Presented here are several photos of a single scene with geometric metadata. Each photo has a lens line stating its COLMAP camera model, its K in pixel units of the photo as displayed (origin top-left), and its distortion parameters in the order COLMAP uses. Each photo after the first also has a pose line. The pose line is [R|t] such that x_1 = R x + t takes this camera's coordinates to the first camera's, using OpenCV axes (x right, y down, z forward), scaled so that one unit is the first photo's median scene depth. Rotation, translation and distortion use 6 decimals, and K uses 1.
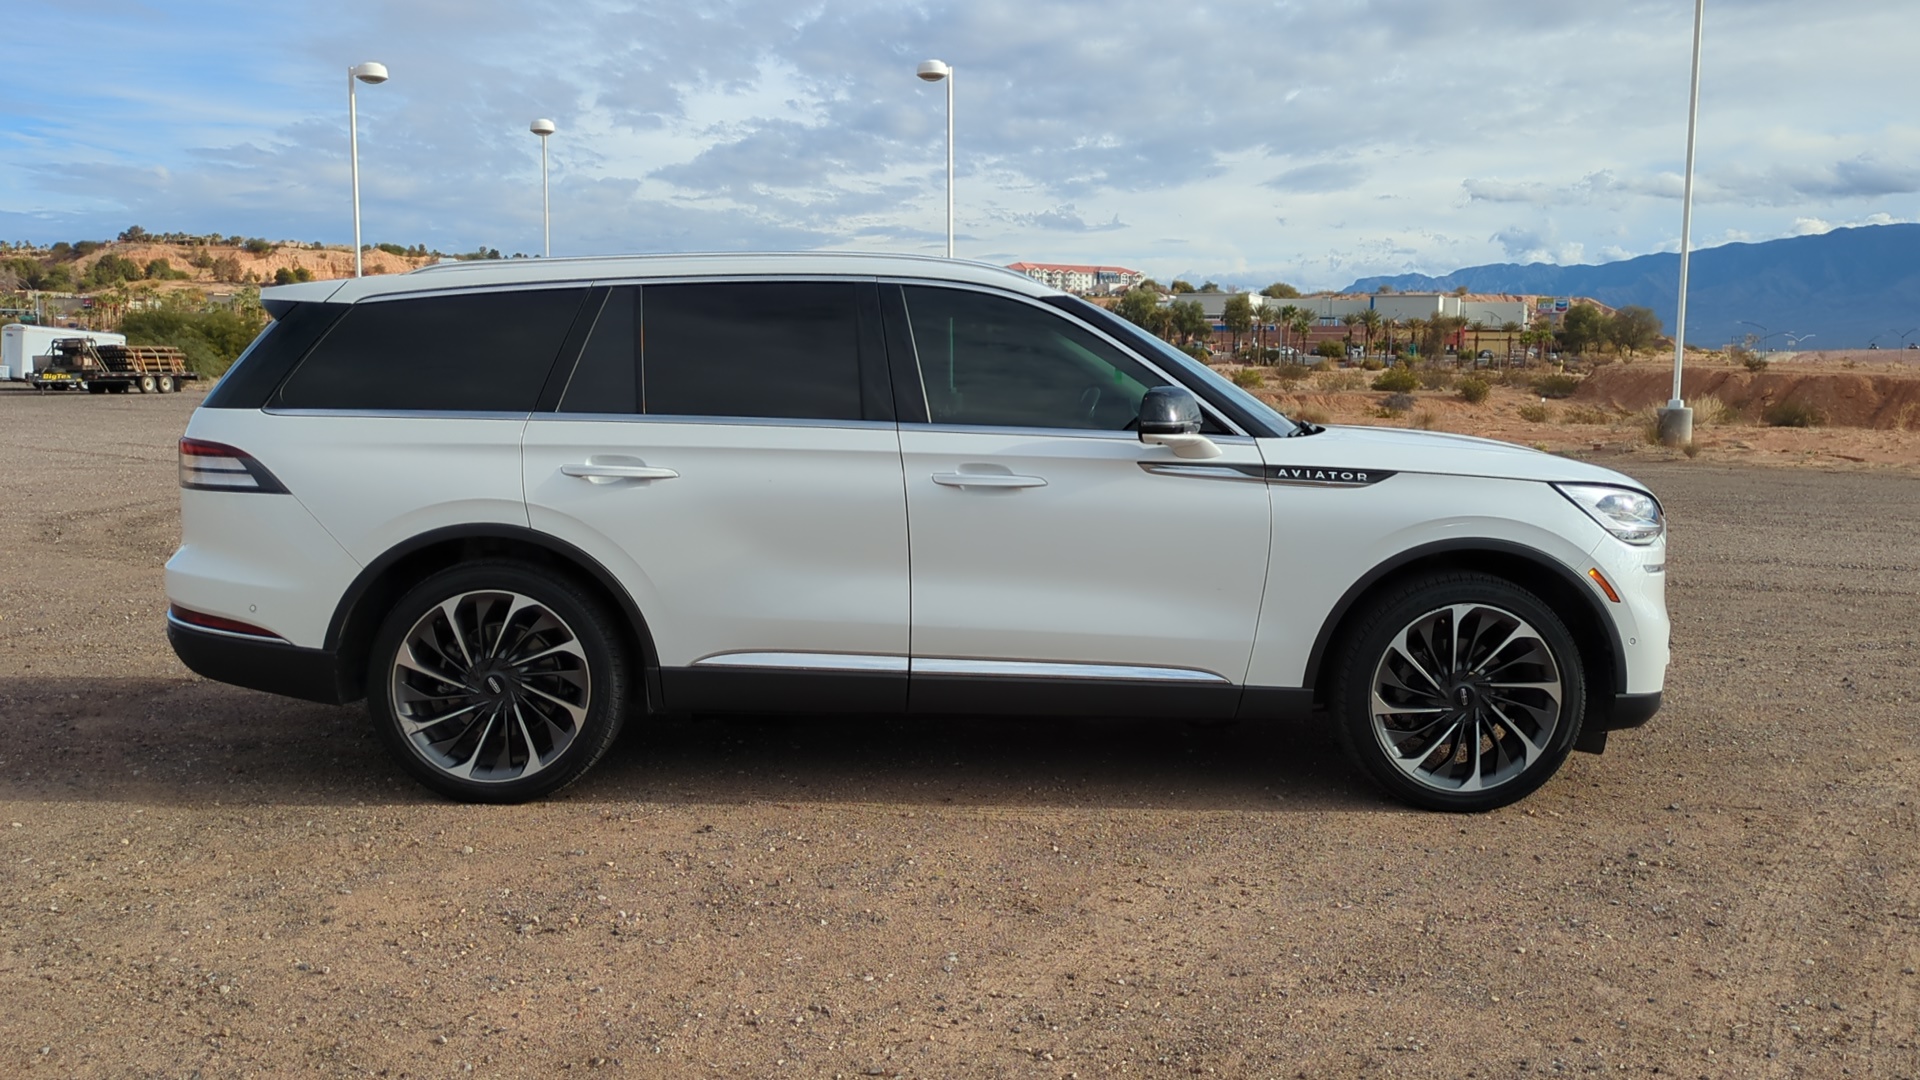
lens RADIAL K [[1640.8, 0, 973.5], [0, 1640.8, 534.5], [0, 0, 1]] dist [0.092476, -0.134653]
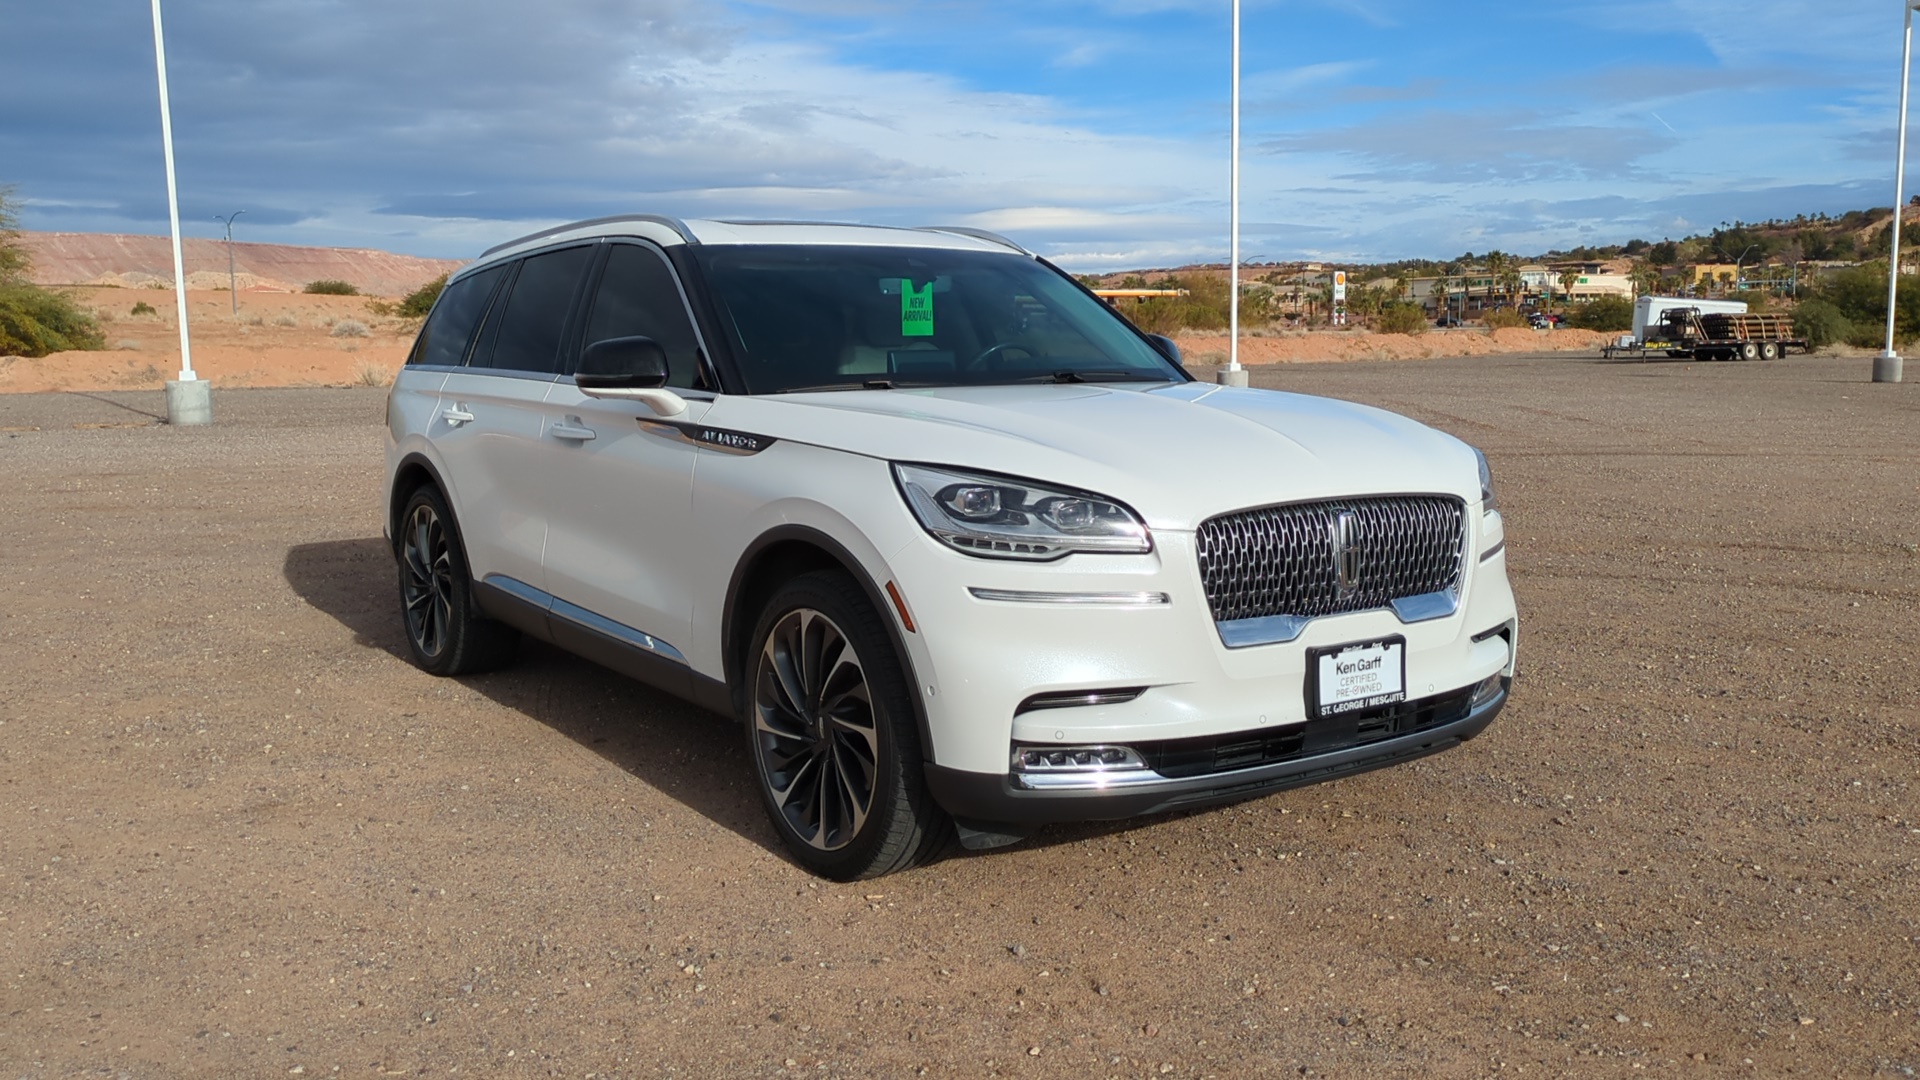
lens RADIAL K [[1640.8, 0, 973.5], [0, 1640.8, 534.5], [0, 0, 1]] dist [0.092476, -0.134653]
pose [[0.548723, 0.081406, -0.832031, 0.094043], [-0.065671, 0.996370, 0.054175, -0.003892], [0.833421, 0.024913, 0.552077, 0.060474]]
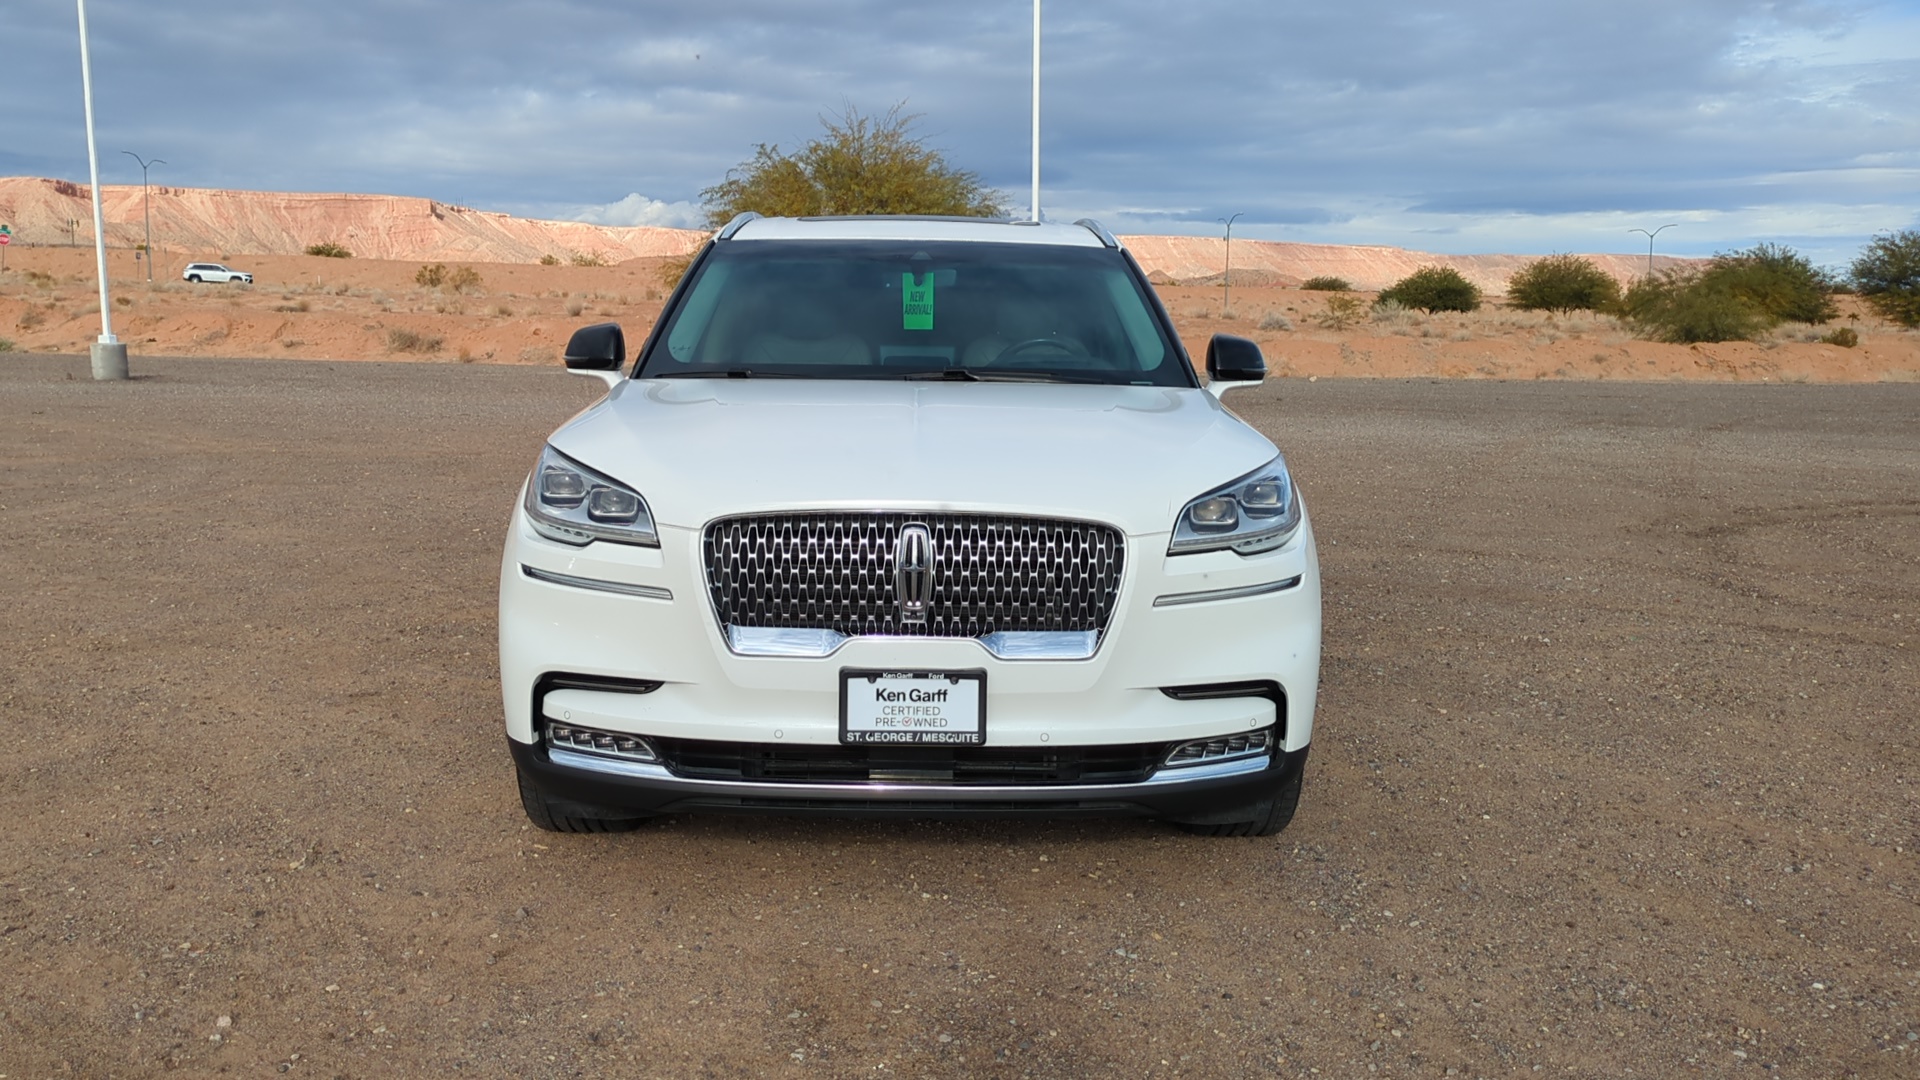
lens RADIAL K [[1640.8, 0, 973.5], [0, 1640.8, 534.5], [0, 0, 1]] dist [0.092476, -0.134653]
pose [[-0.005540, 0.110384, -0.993874, 0.107848], [-0.113080, 0.987445, 0.110300, -0.009047], [0.993570, 0.112999, 0.007012, 0.112720]]
